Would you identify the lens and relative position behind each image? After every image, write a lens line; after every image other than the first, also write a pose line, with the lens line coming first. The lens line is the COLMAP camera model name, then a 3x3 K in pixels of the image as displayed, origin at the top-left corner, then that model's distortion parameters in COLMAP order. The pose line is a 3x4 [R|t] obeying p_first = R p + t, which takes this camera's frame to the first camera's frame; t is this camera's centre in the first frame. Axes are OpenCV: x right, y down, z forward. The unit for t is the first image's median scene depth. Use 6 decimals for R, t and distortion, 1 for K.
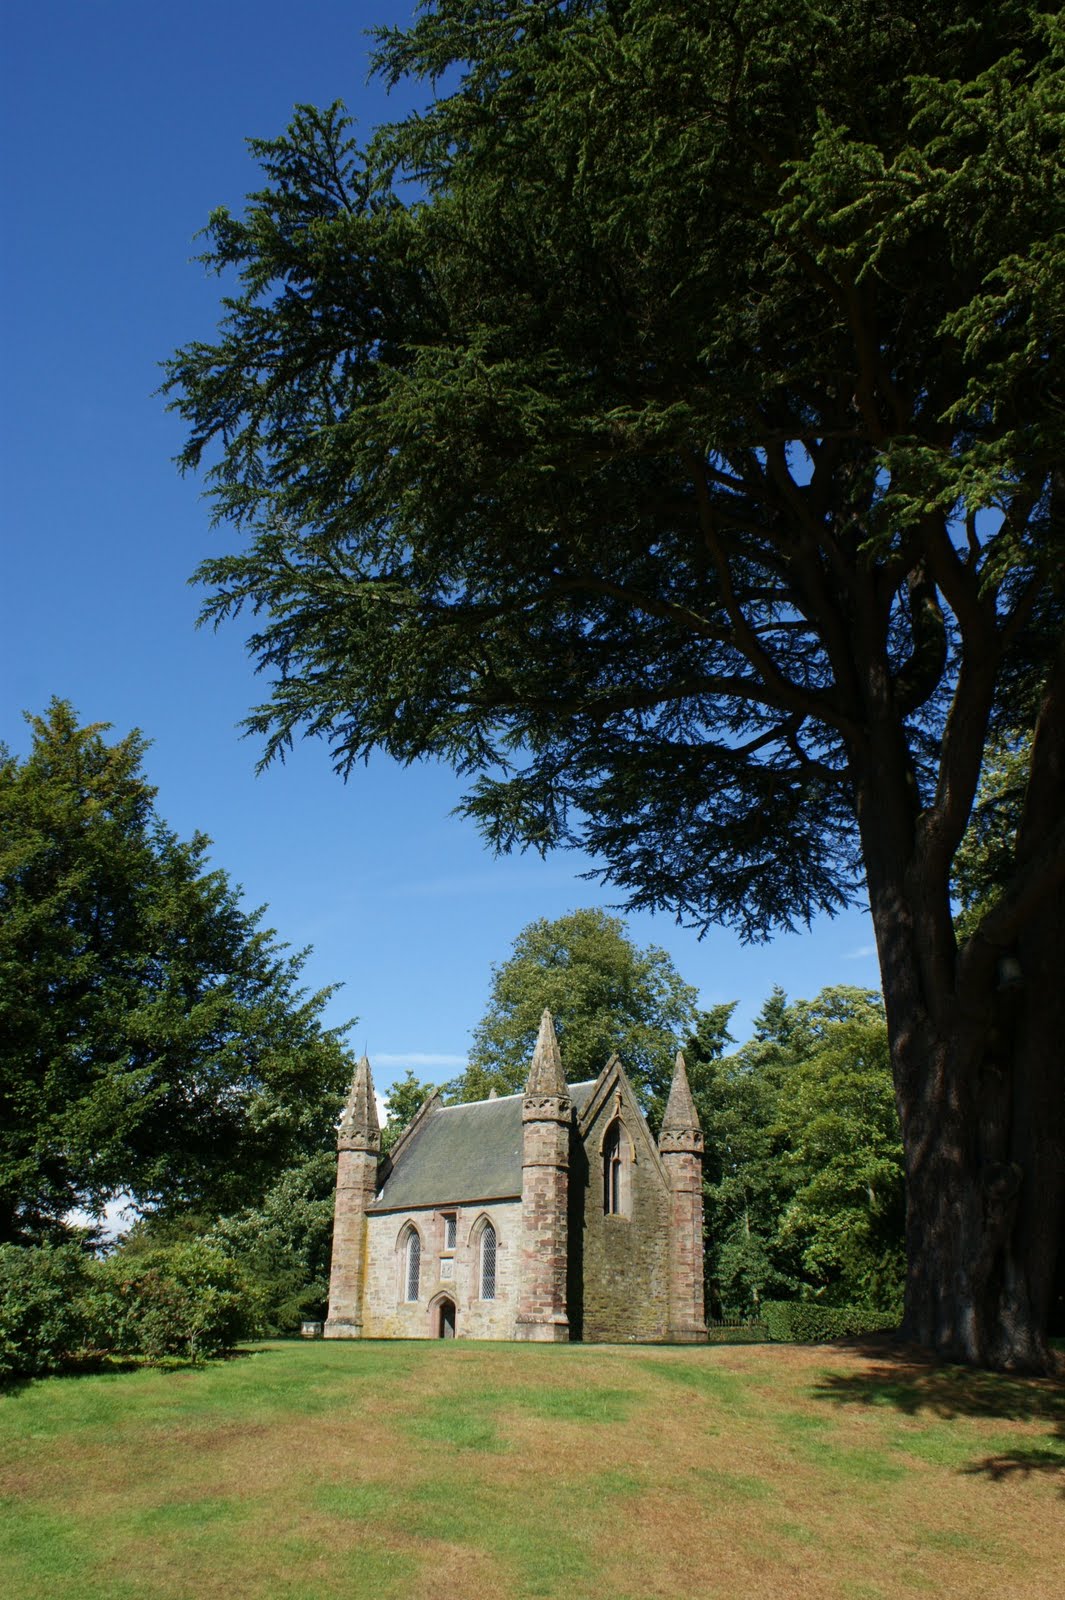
lens RADIAL K [[1230.7, 0, 534.7], [0, 1230.7, 801.0], [0, 0, 1]] dist [-0.137878, 0.015045]
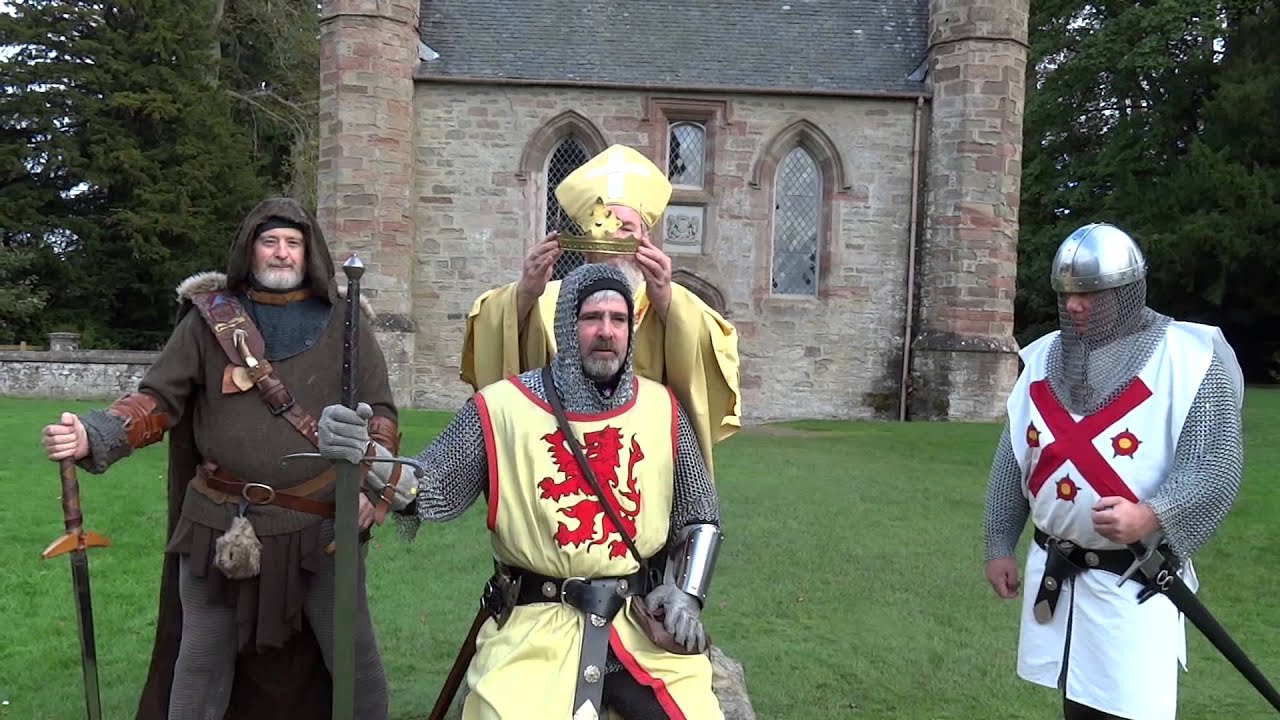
lens RADIAL K [[1138.5, 0, 641.8], [0, 1138.5, 357.2], [0, 0, 1]] dist [-0.009445, 0.015748]
pose [[0.740510, -0.007358, 0.672005, -0.388535], [-0.315179, 0.879351, 0.356937, 0.279573], [-0.593555, -0.476117, 0.648849, 0.696721]]
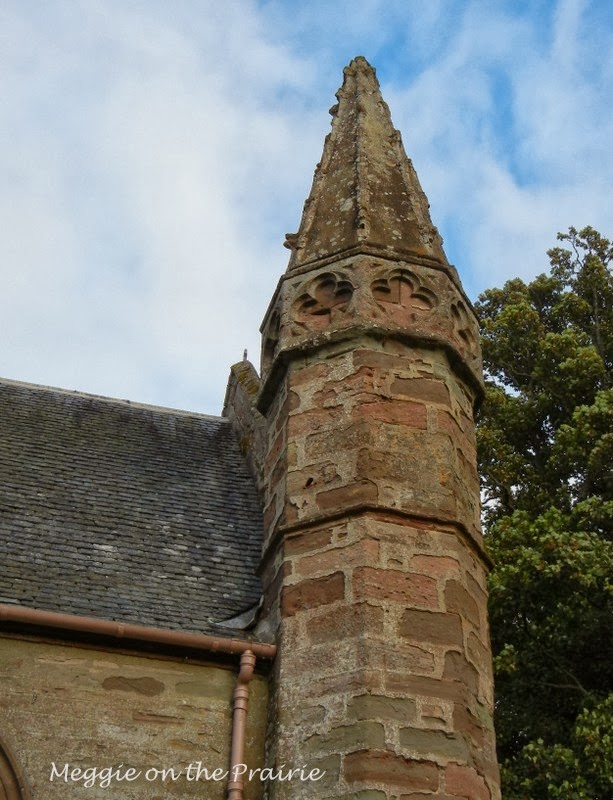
lens RADIAL K [[1306.6, 0, 314.5], [0, 1306.6, 397.6], [0, 0, 1]] dist [0.054042, 0.000000]
pose [[0.497364, 0.503817, 0.706256, -0.166363], [-0.384973, 0.857718, -0.340756, 0.345430], [-0.777447, -0.102410, 0.620555, 0.839109]]
